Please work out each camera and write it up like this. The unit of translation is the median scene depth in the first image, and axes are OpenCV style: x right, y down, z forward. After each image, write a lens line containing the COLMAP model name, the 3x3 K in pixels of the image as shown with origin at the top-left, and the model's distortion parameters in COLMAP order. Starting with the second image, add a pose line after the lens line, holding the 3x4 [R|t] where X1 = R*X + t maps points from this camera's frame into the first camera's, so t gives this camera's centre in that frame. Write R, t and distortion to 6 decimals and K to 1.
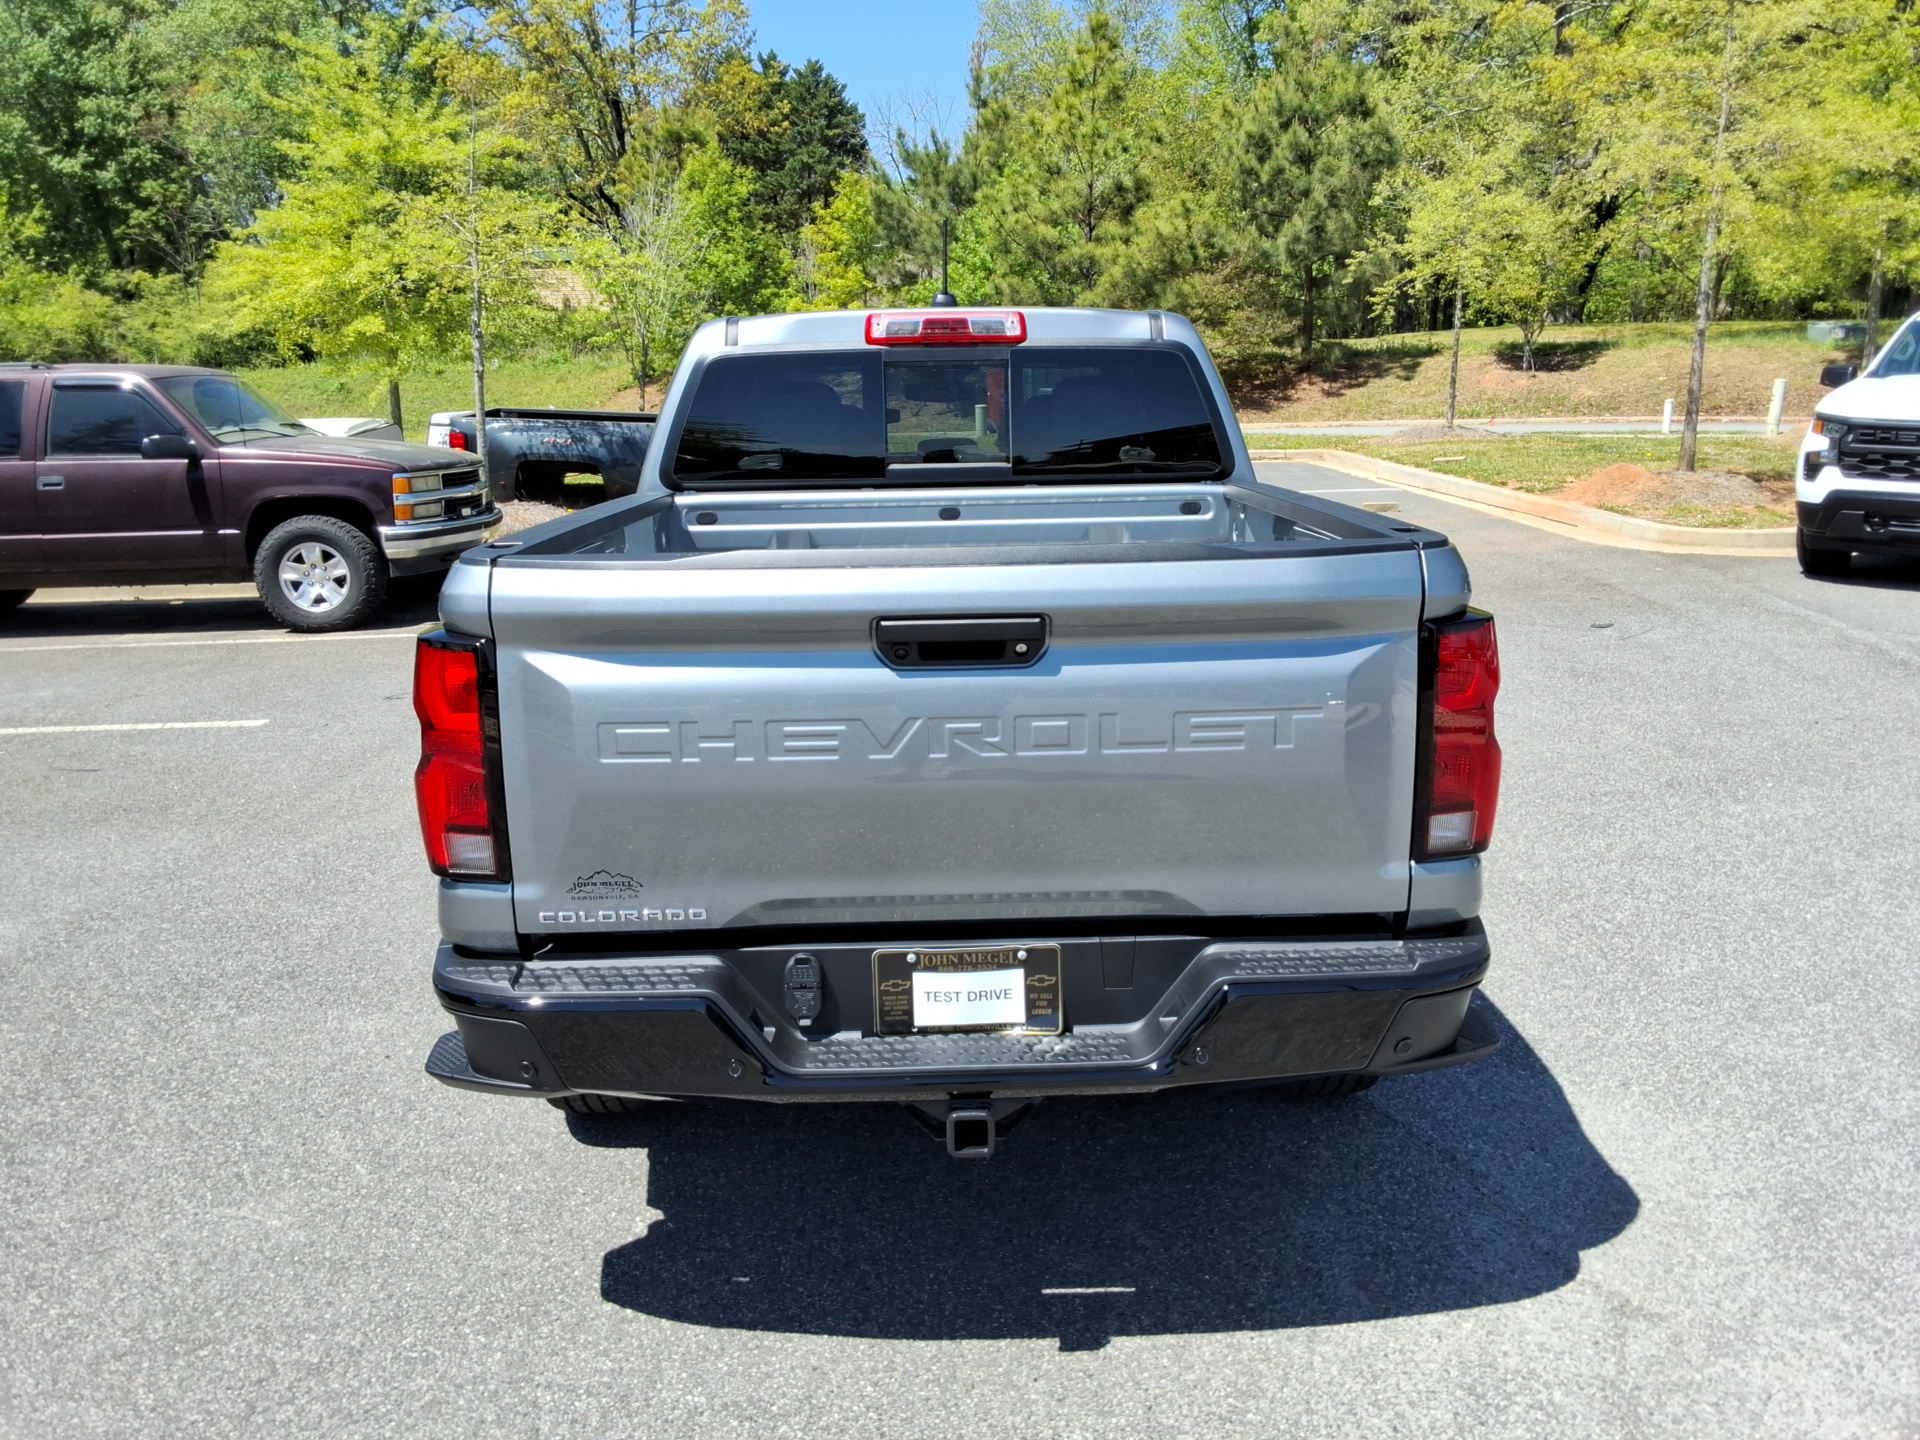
lens RADIAL K [[1544.8, 0, 988.5], [0, 1544.8, 696.1], [0, 0, 1]] dist [0.117431, -0.182929]
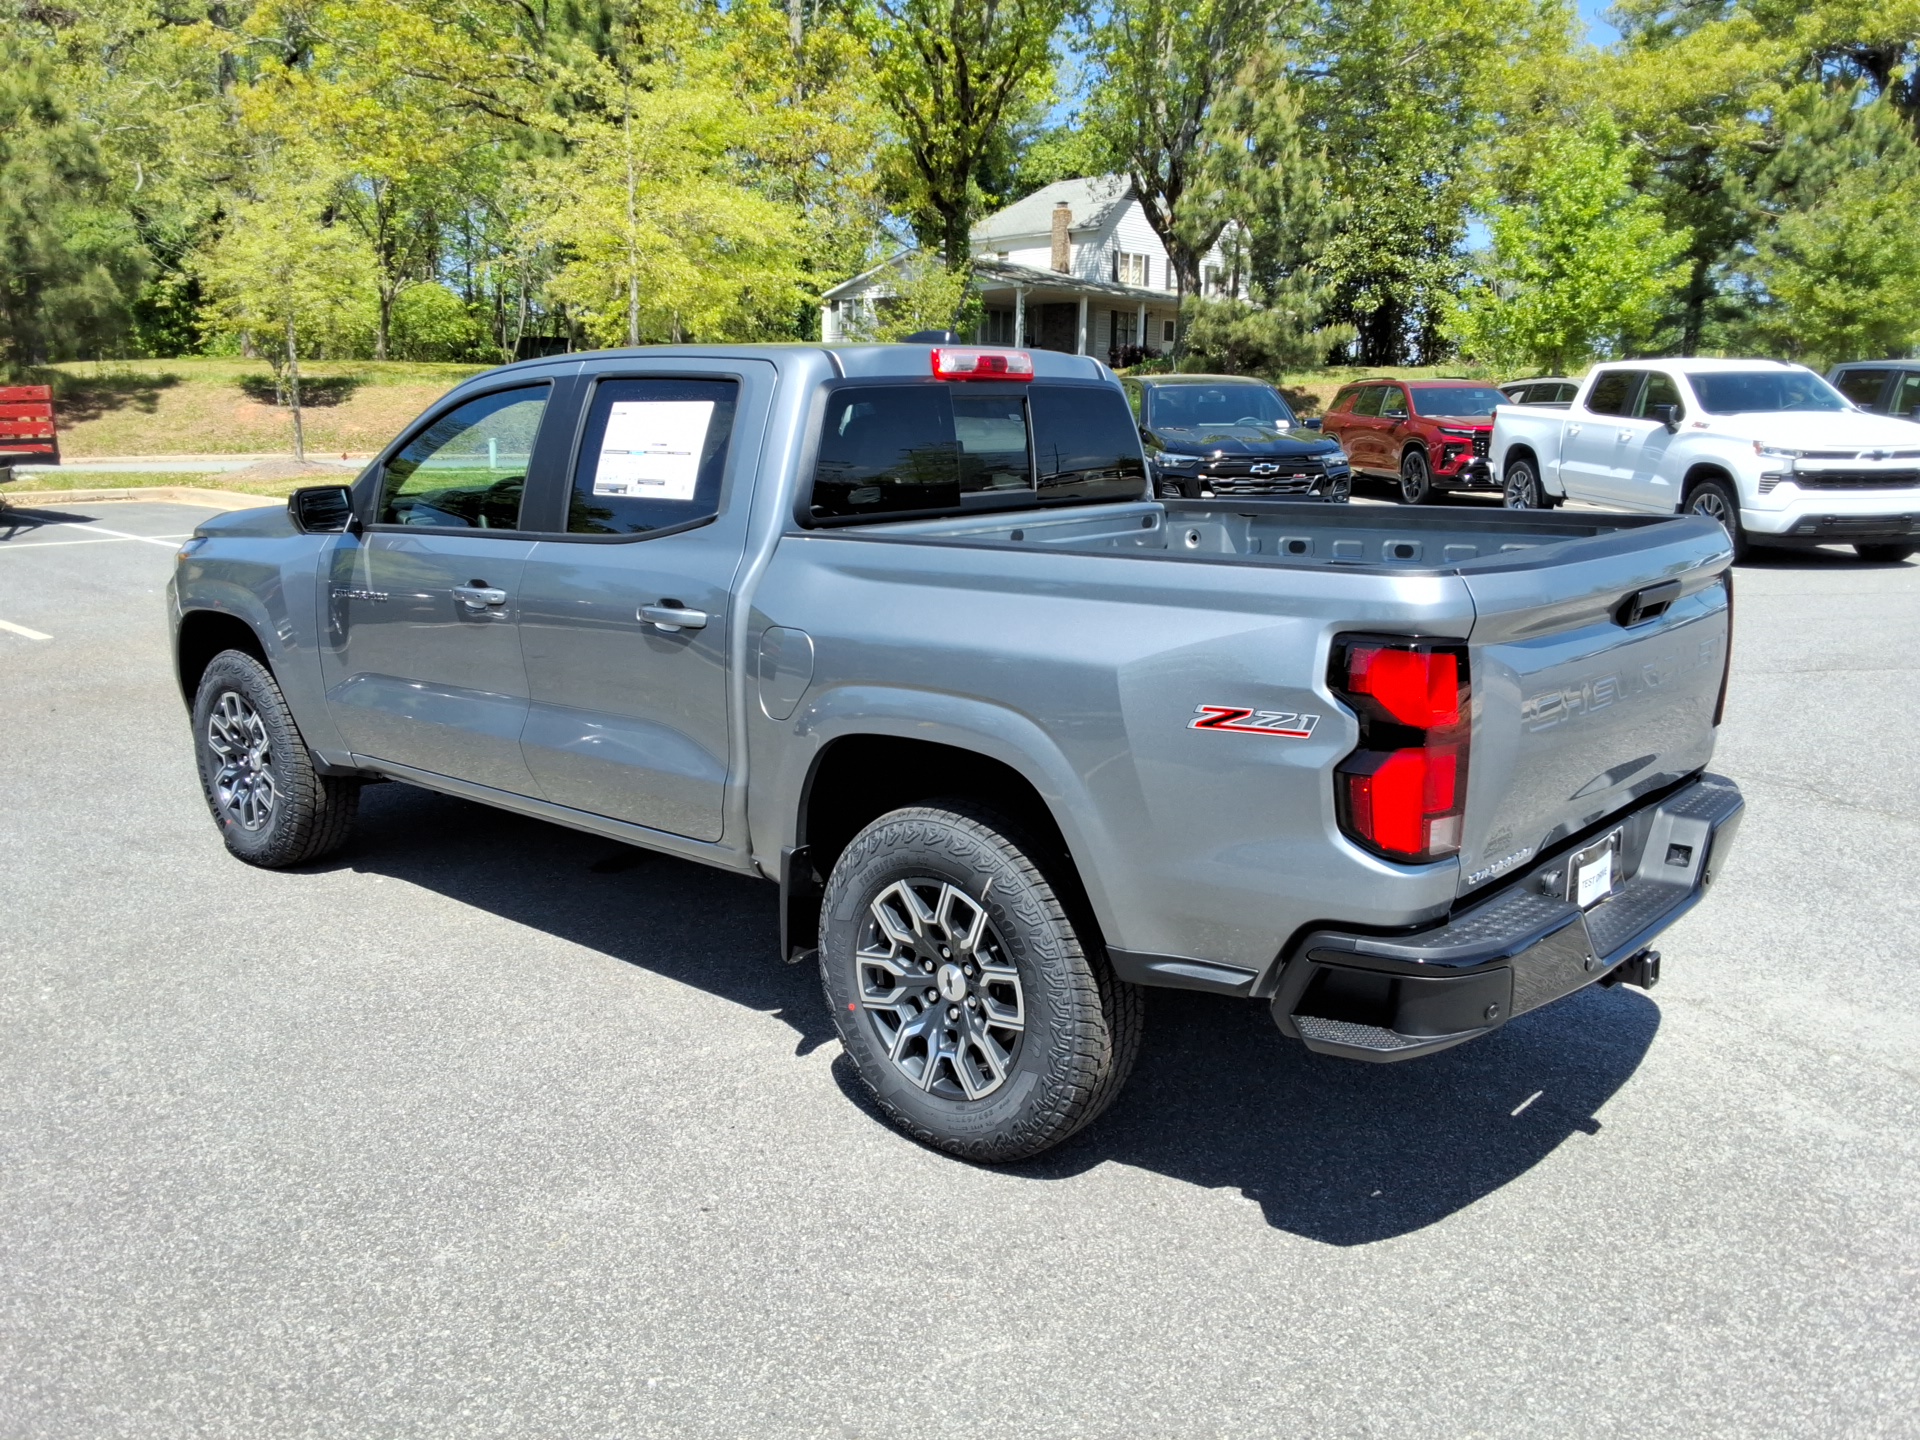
lens RADIAL K [[1521.7, 0, 964.2], [0, 1521.7, 716.3], [0, 0, 1]] dist [0.105721, -0.144247]
pose [[0.681264, -0.135078, 0.719468, -0.273996], [0.140247, 0.988706, 0.052827, -0.018370], [-0.718478, 0.064914, 0.692514, 0.099601]]
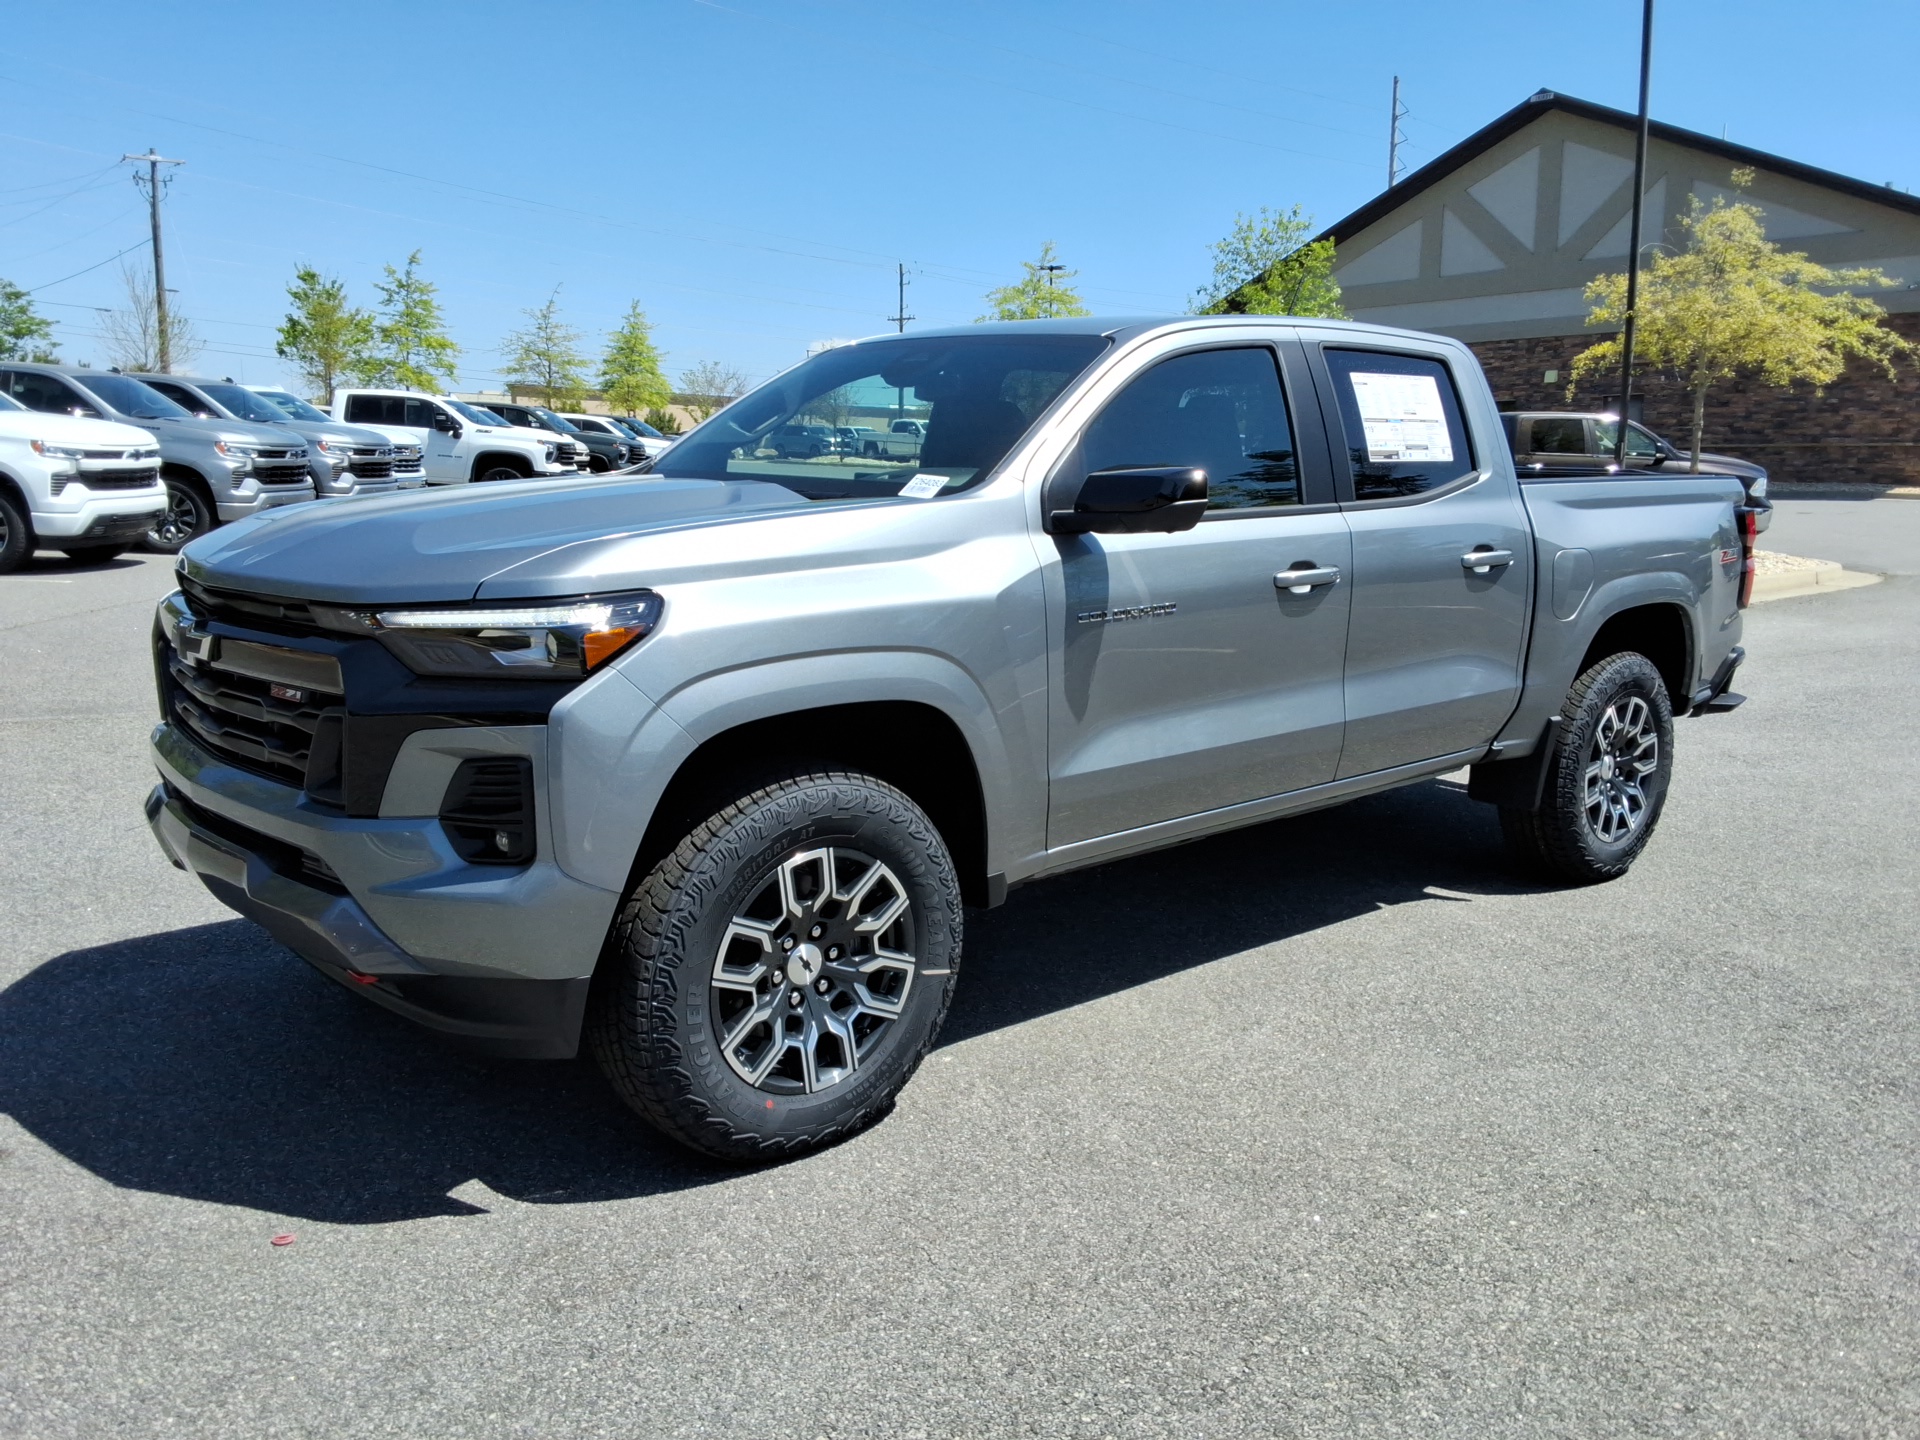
lens RADIAL K [[1542.0, 0, 960.0], [0, 1542.0, 720.0], [0, 0, 1]] dist [0.107506, -0.180587]
pose [[-0.638724, -0.136144, 0.757296, -0.296109], [0.140368, 0.947088, 0.288655, -0.122443], [-0.756524, 0.290671, -0.585817, 0.699165]]
